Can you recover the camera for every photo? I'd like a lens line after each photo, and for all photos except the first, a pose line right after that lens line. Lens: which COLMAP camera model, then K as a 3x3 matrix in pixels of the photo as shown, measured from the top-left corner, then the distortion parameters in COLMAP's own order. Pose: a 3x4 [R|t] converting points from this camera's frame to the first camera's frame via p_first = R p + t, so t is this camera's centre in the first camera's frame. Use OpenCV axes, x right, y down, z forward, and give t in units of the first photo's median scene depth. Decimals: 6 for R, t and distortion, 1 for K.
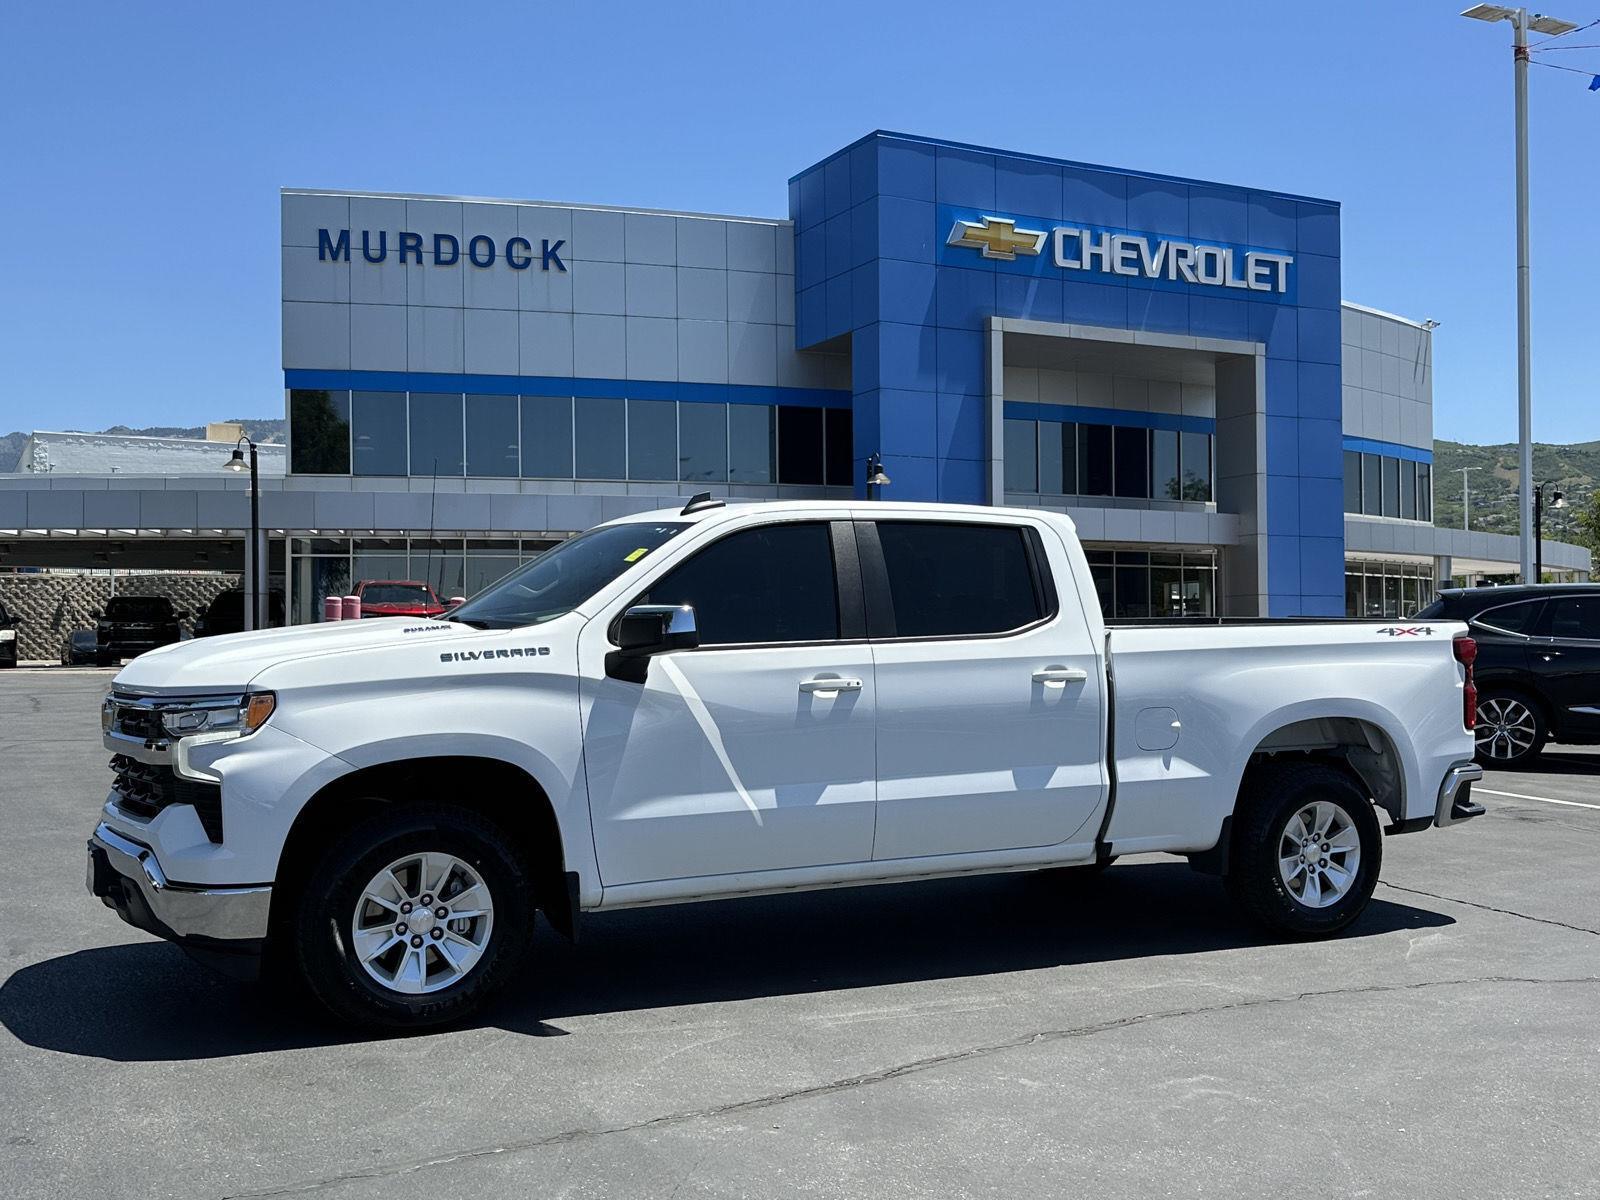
lens RADIAL K [[1628.3, 0, 809.1], [0, 1628.3, 605.0], [0, 0, 1]] dist [0.179778, -0.393247]
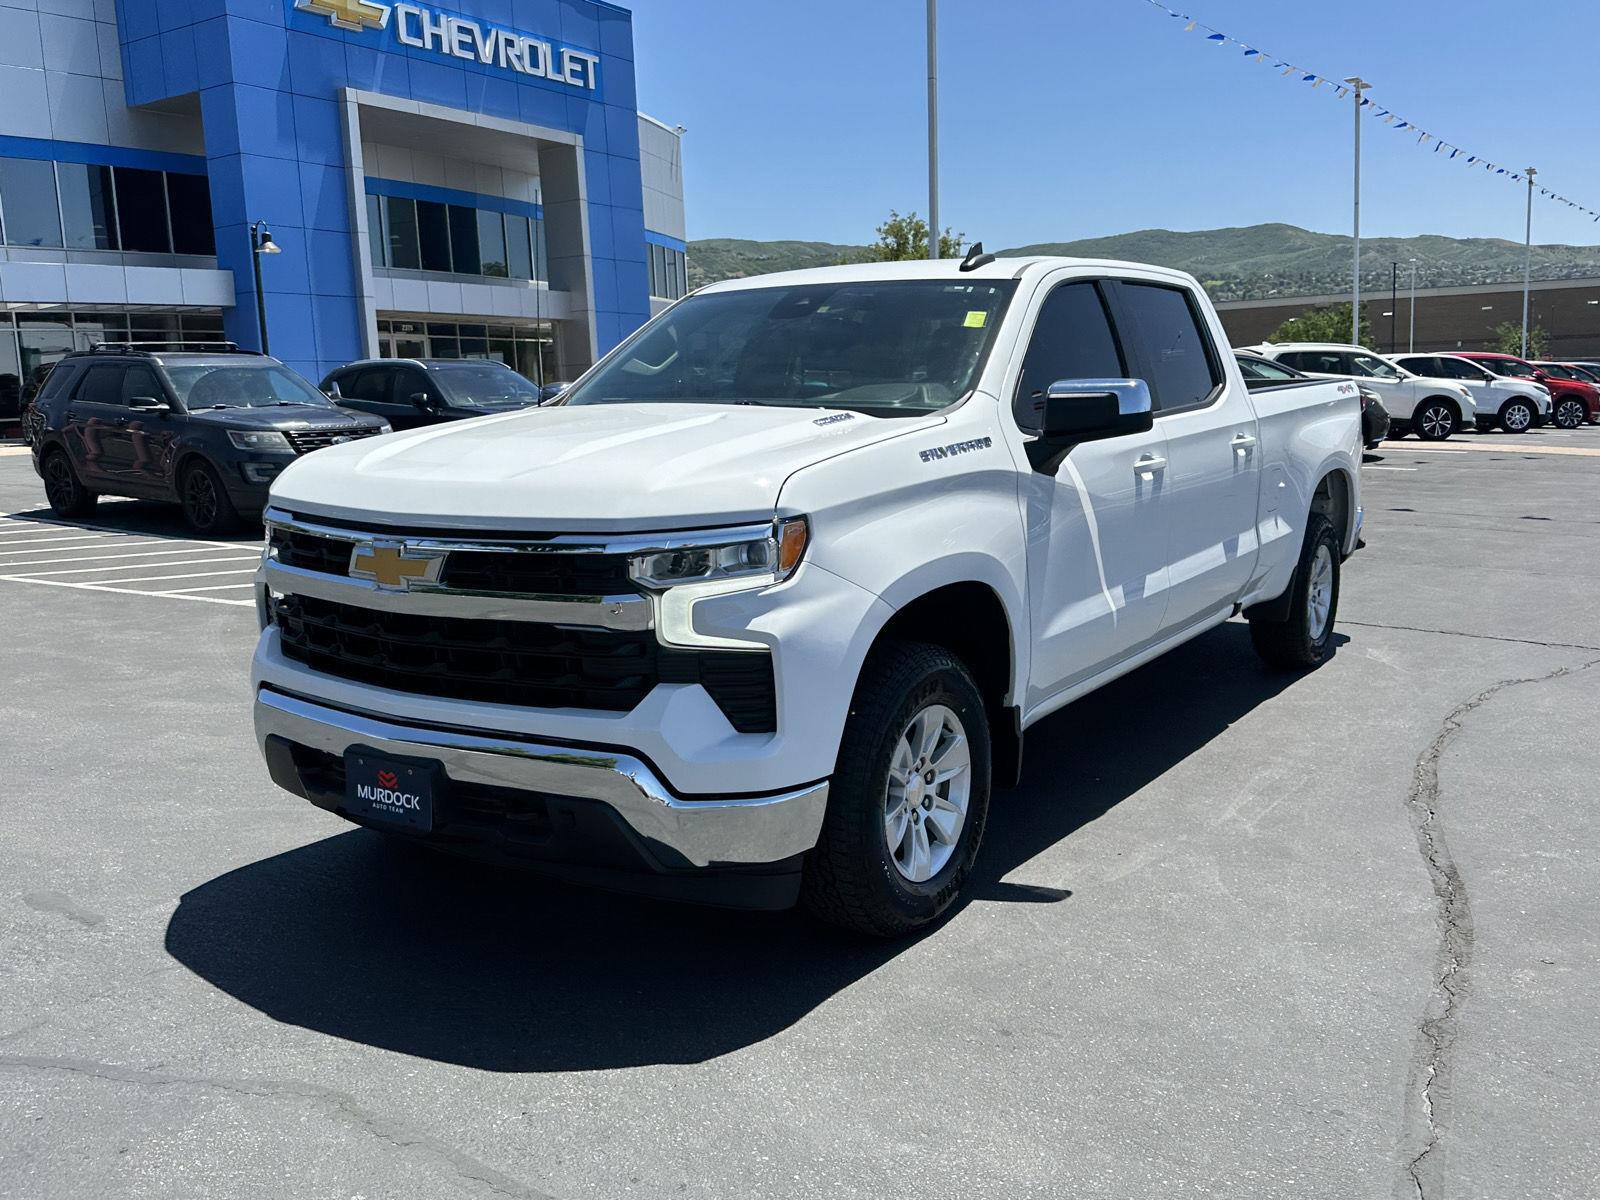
lens RADIAL K [[1379.8, 0, 811.7], [0, 1379.8, 593.7], [0, 0, 1]] dist [0.132880, -0.278635]
pose [[0.870517, -0.094689, 0.482943, -0.425590], [0.017632, 0.986687, 0.161674, -0.007147], [-0.491822, -0.132225, 0.860597, 0.336515]]
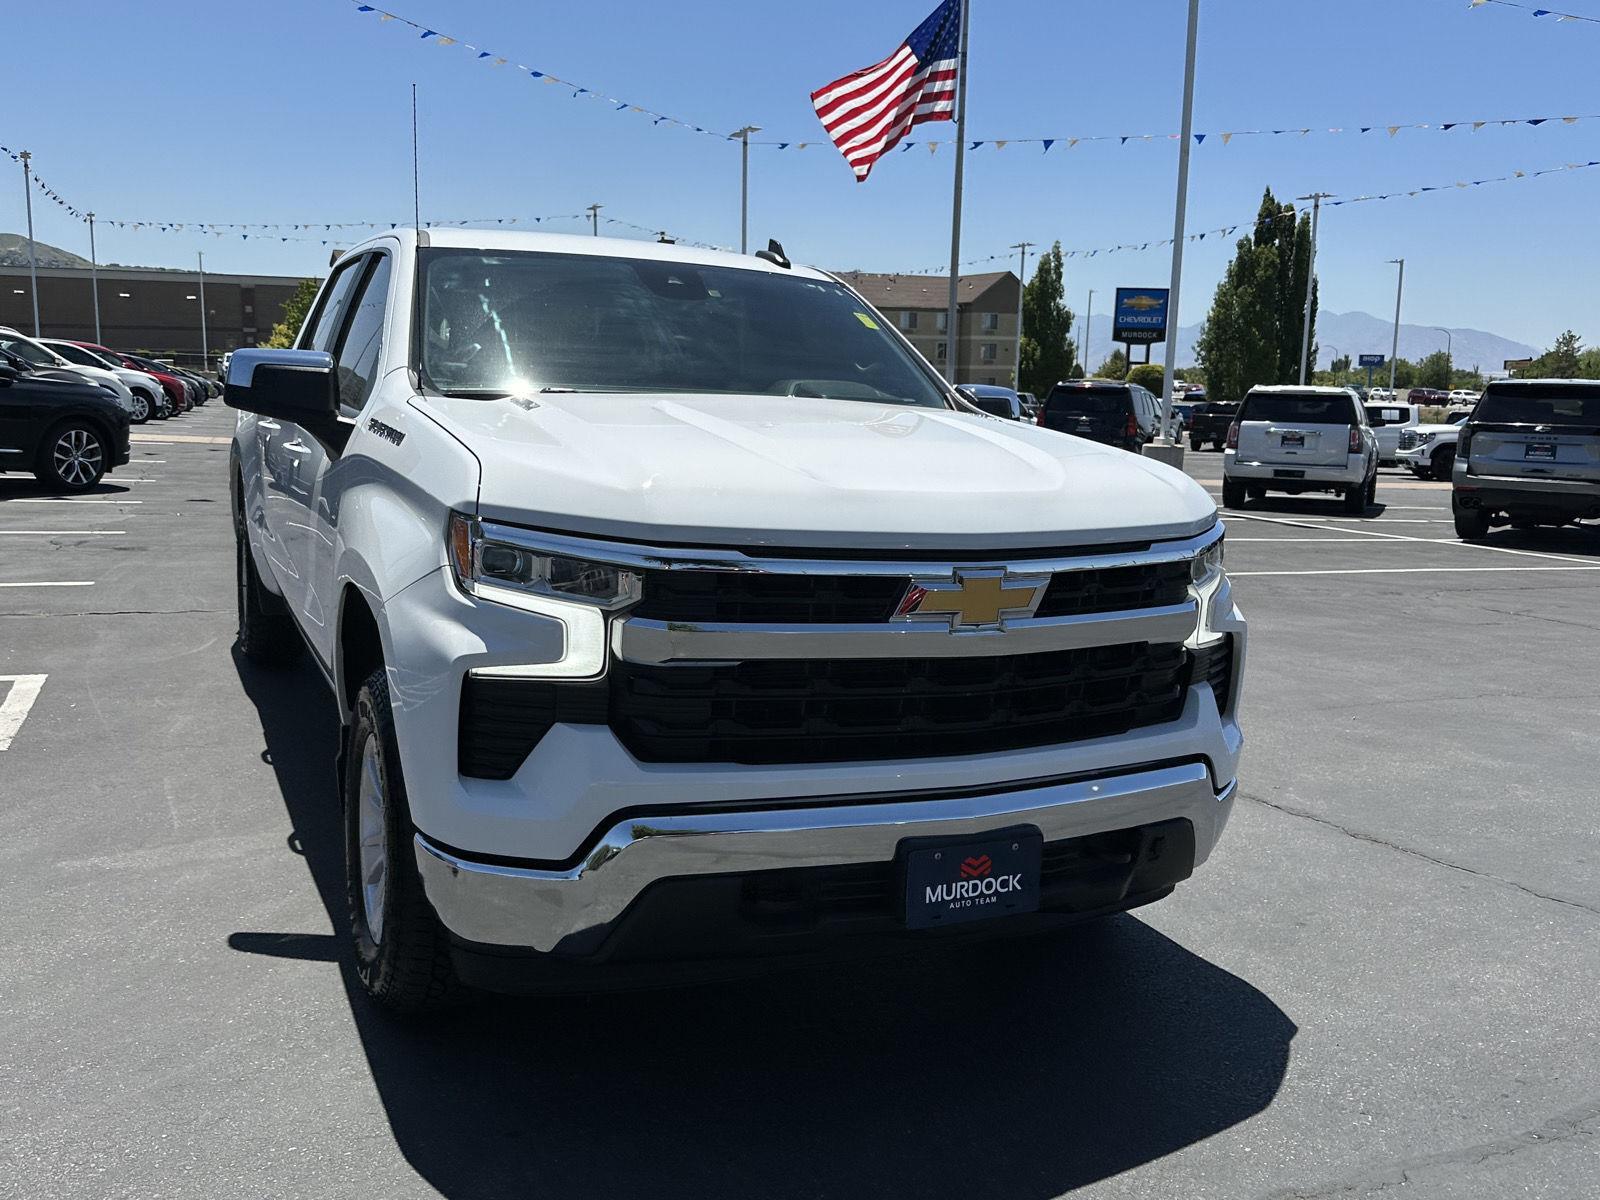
lens RADIAL K [[1370.1, 0, 812.3], [0, 1370.1, 606.3], [0, 0, 1]] dist [0.152595, -0.287504]
pose [[0.016308, -0.162355, 0.986598, -0.670704], [-0.043538, 0.985678, 0.162924, 0.000340], [-0.998919, -0.045612, 0.009006, 0.820742]]
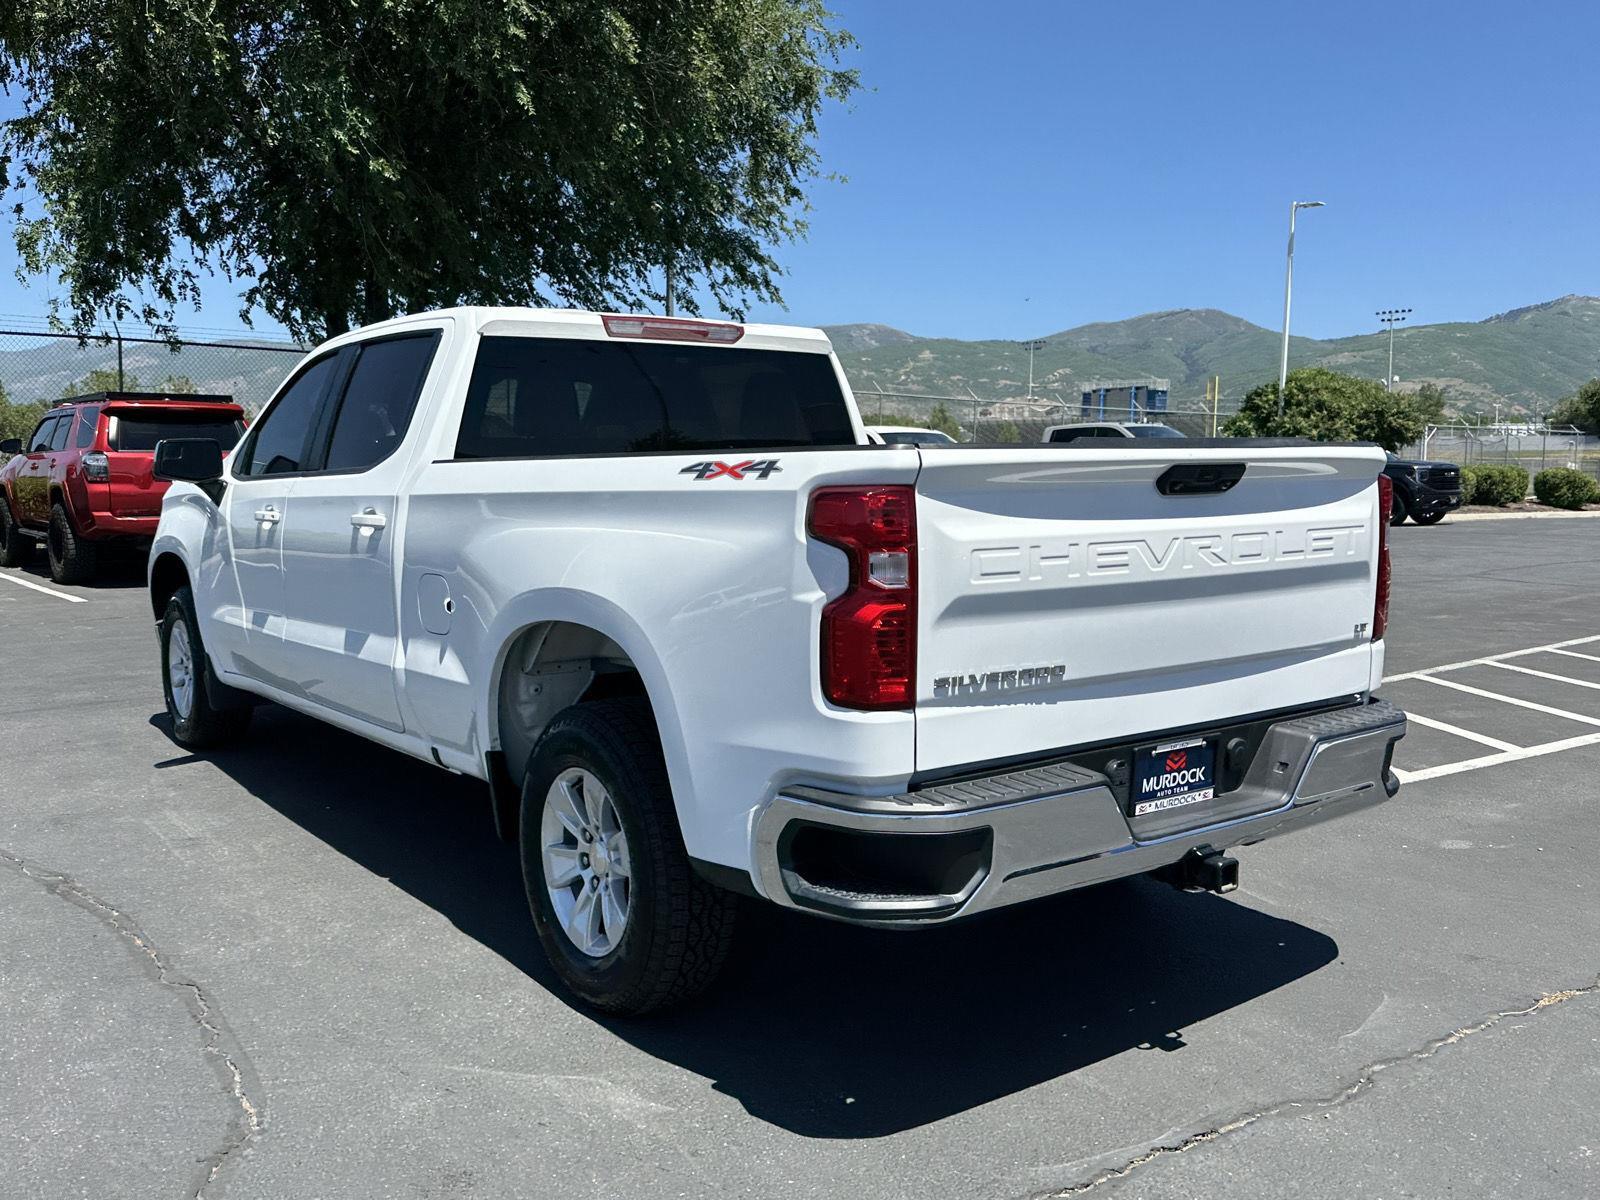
lens RADIAL K [[1370.4, 0, 809.3], [0, 1370.4, 588.9], [0, 0, 1]] dist [0.161328, -0.334230]
pose [[0.186091, 0.087187, -0.978656, 0.740449], [0.004939, 0.995960, 0.089667, 0.014596], [0.982520, -0.021519, 0.184909, 0.940848]]
